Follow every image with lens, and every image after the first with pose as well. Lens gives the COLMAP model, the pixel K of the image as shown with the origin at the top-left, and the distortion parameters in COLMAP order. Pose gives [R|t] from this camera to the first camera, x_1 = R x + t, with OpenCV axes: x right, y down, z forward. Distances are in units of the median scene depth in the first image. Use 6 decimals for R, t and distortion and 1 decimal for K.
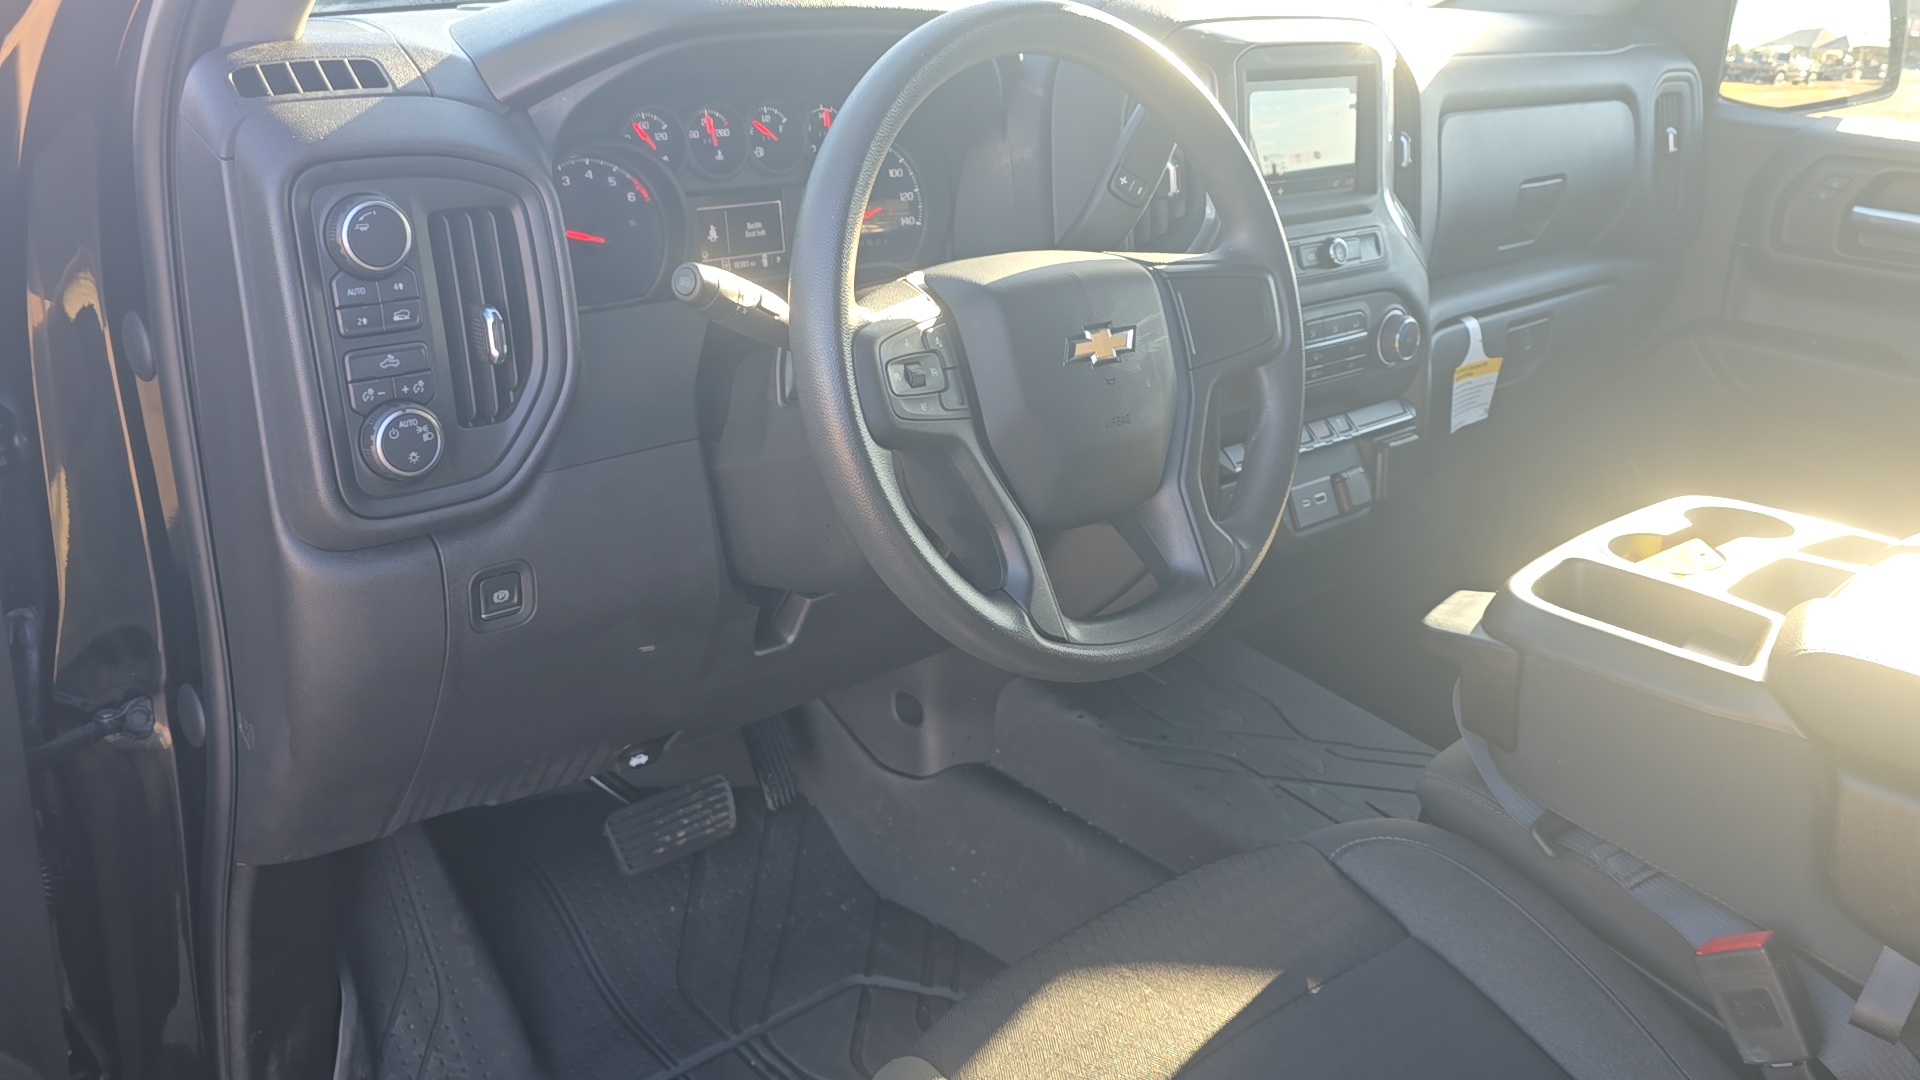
lens RADIAL K [[1618.5, 0, 982.7], [0, 1618.5, 533.7], [0, 0, 1]] dist [-0.010231, 0.003901]
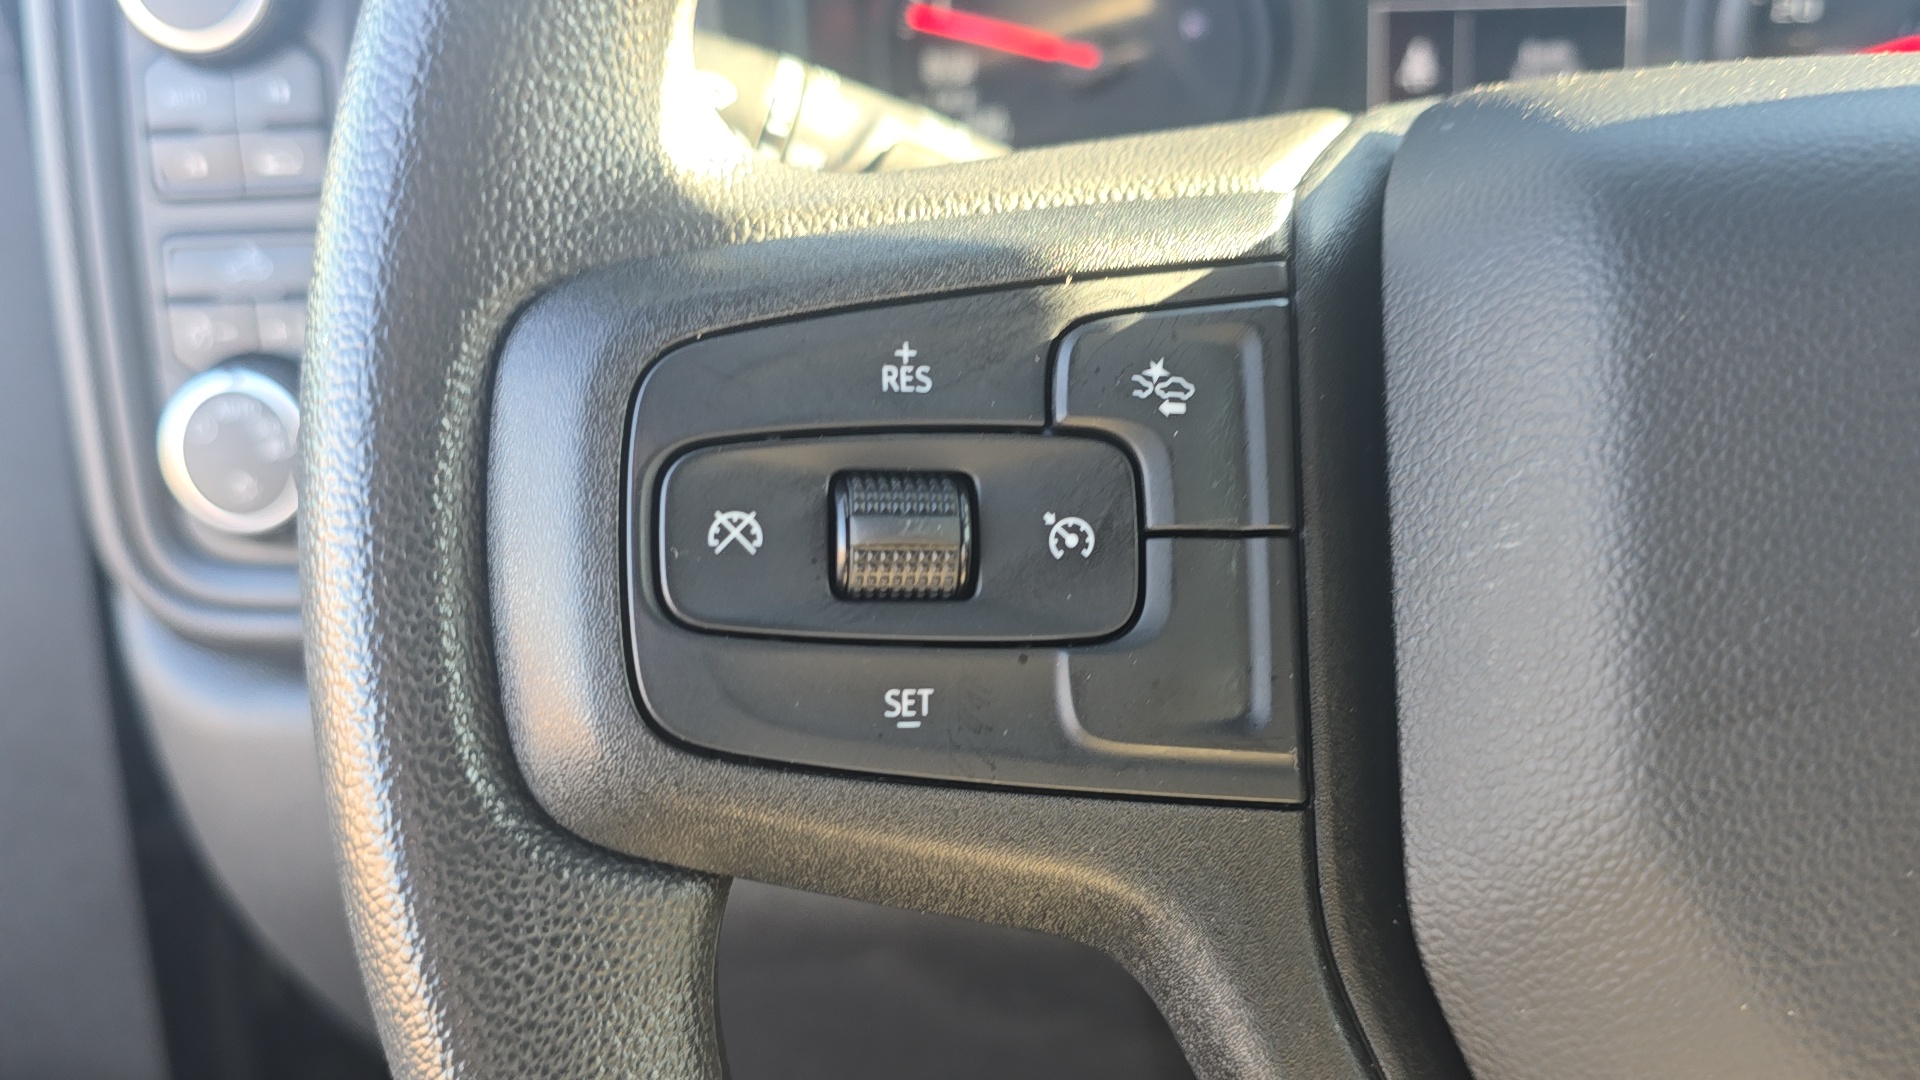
lens RADIAL K [[1618.5, 0, 998.5], [0, 1618.5, 587.9], [0, 0, 1]] dist [-0.010231, 0.003901]
pose [[0.689103, 0.219655, -0.690571, 0.073106], [-0.201776, 0.973428, 0.108277, -0.086321], [0.696005, 0.064727, 0.715114, 0.658937]]
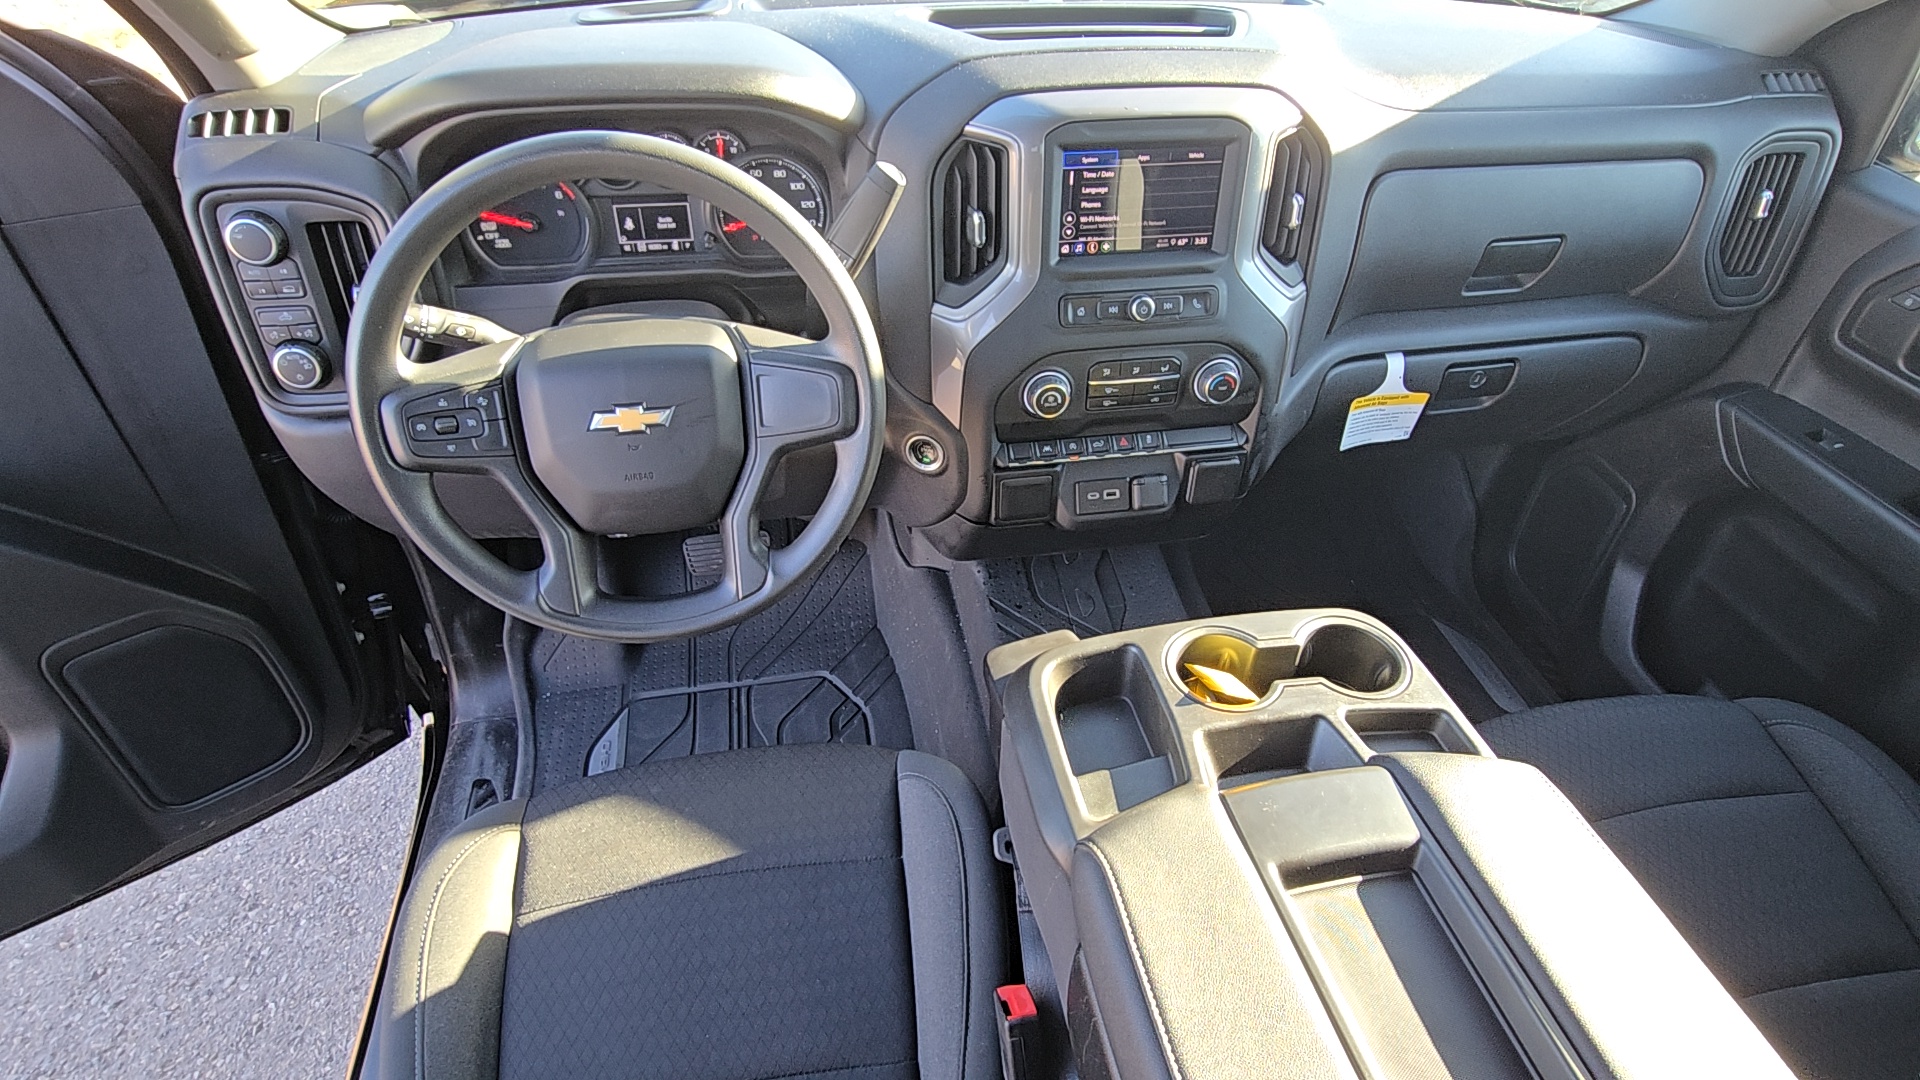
lens RADIAL K [[978.7, 0, 977.9], [0, 978.7, 537.6], [0, 0, 1]] dist [-0.004443, 0.002975]
pose [[0.848572, 0.327187, -0.415781, 0.554742], [-0.183889, 0.919253, 0.348078, -0.293344], [0.496095, -0.218912, 0.840219, 0.372599]]
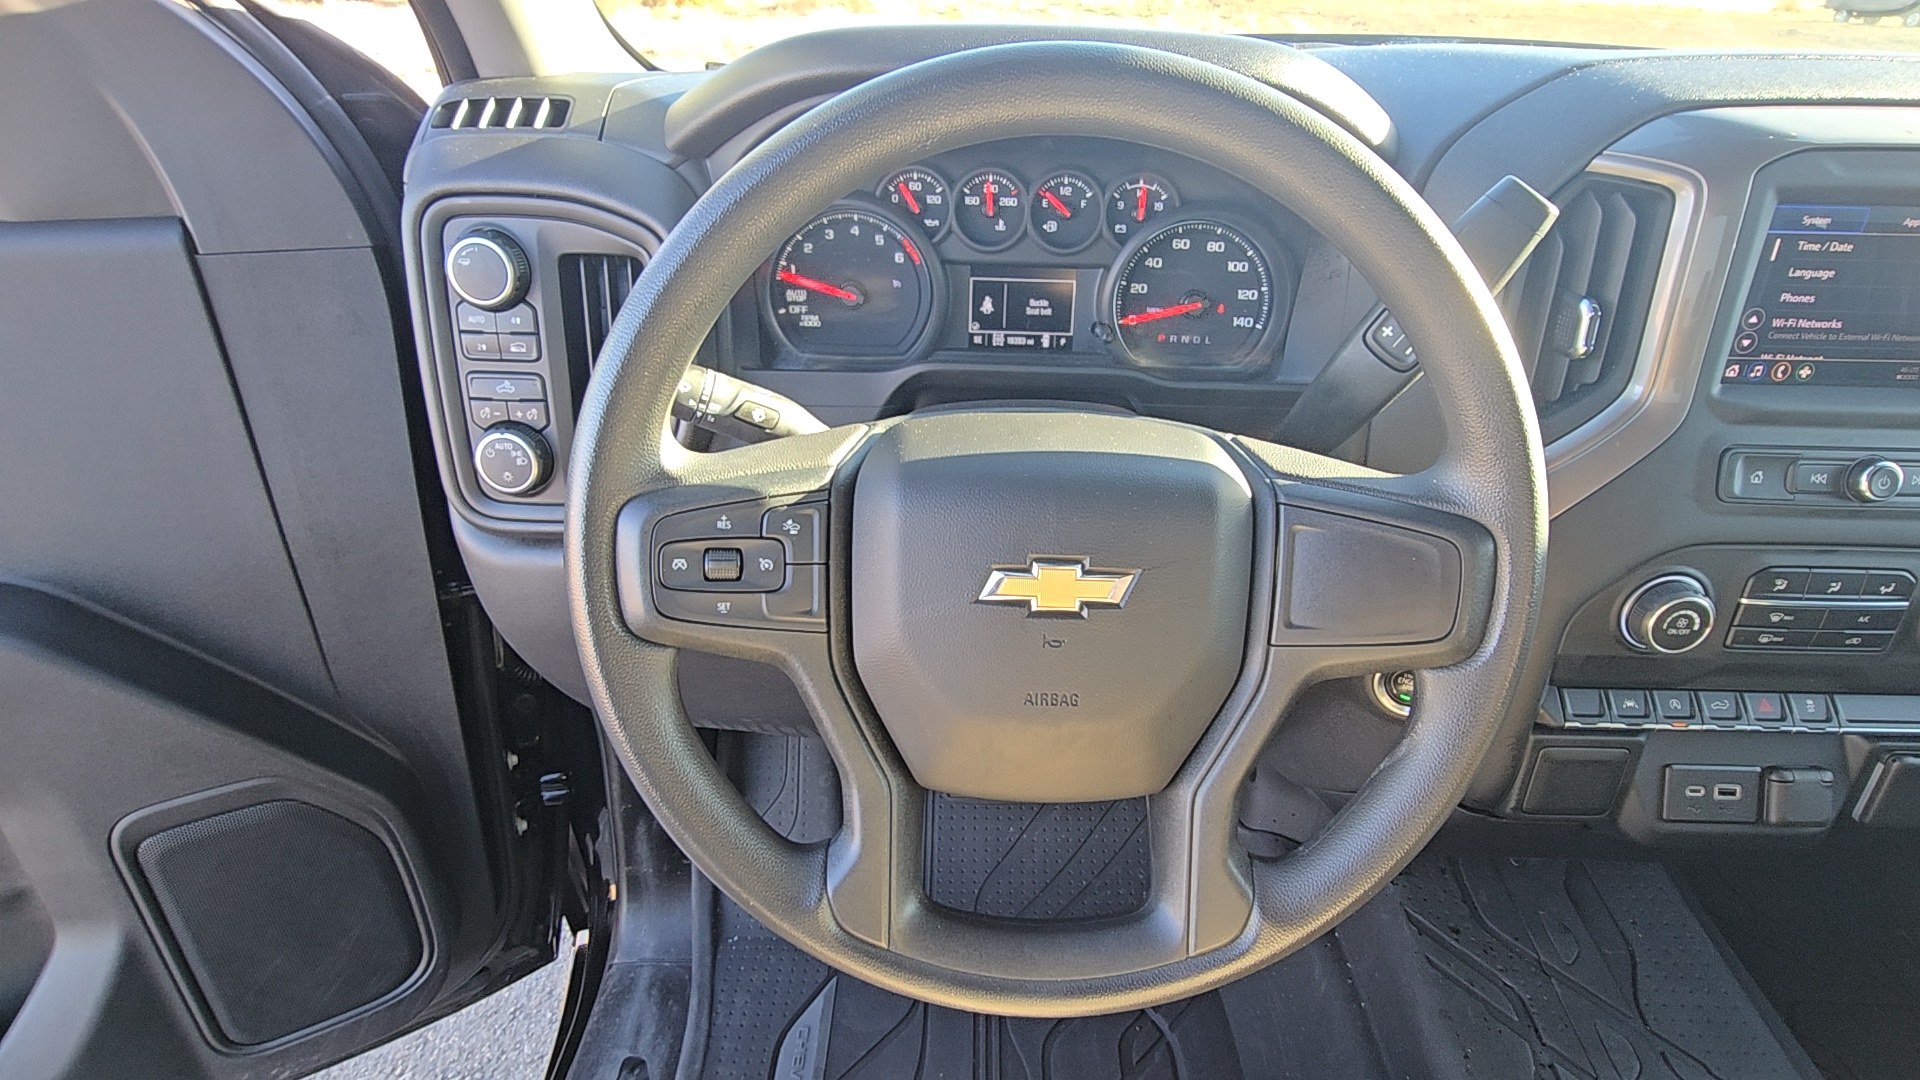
lens RADIAL K [[978.7, 0, 977.4], [0, 978.7, 543.5], [0, 0, 1]] dist [-0.004443, 0.002975]
pose [[0.729500, 0.316220, -0.606493, 0.239566], [-0.237599, 0.948650, 0.208829, -0.174056], [0.641386, -0.008239, 0.767174, 0.548262]]
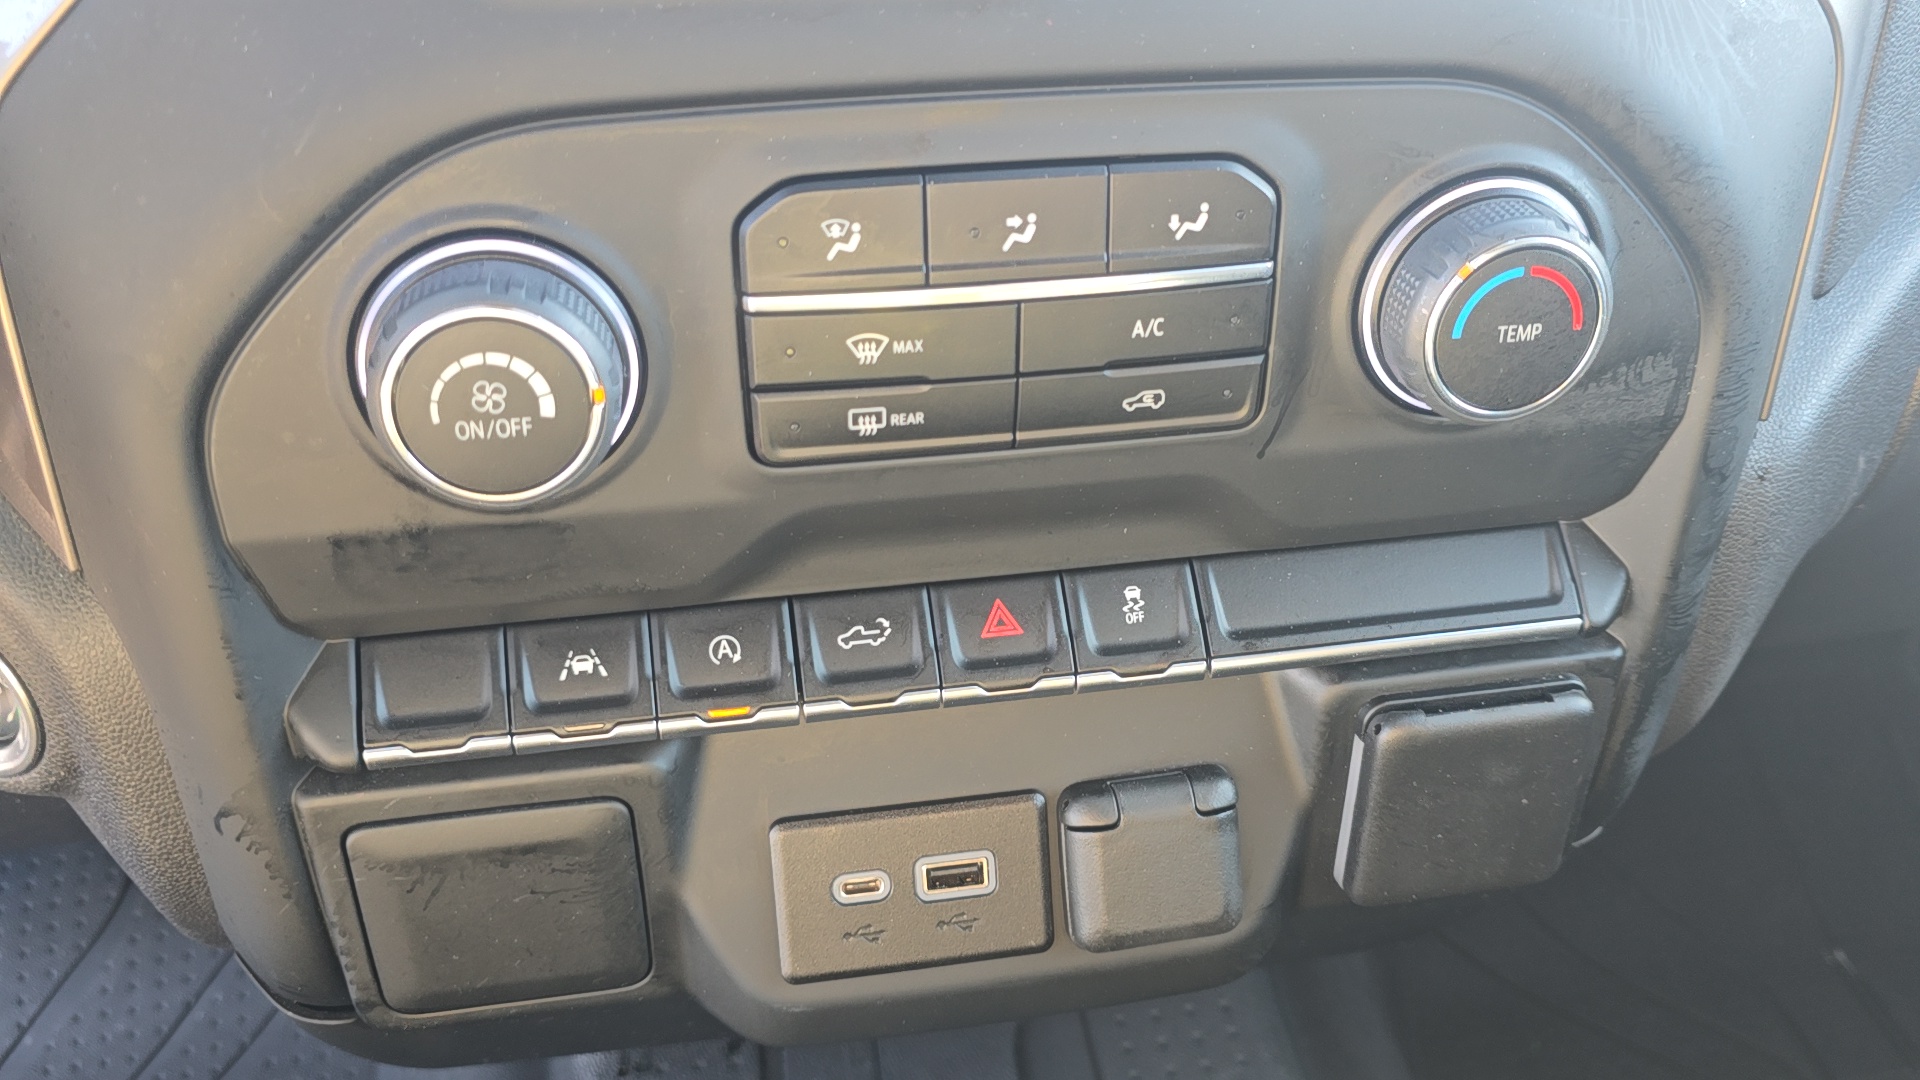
lens RADIAL K [[1618.5, 0, 998.7], [0, 1618.5, 551.9], [0, 0, 1]] dist [-0.010231, 0.003901]
pose [[0.843184, 0.293498, -0.450443, 0.387230], [-0.174774, 0.941972, 0.286607, -0.176869], [0.508423, -0.162937, 0.845552, 0.987715]]
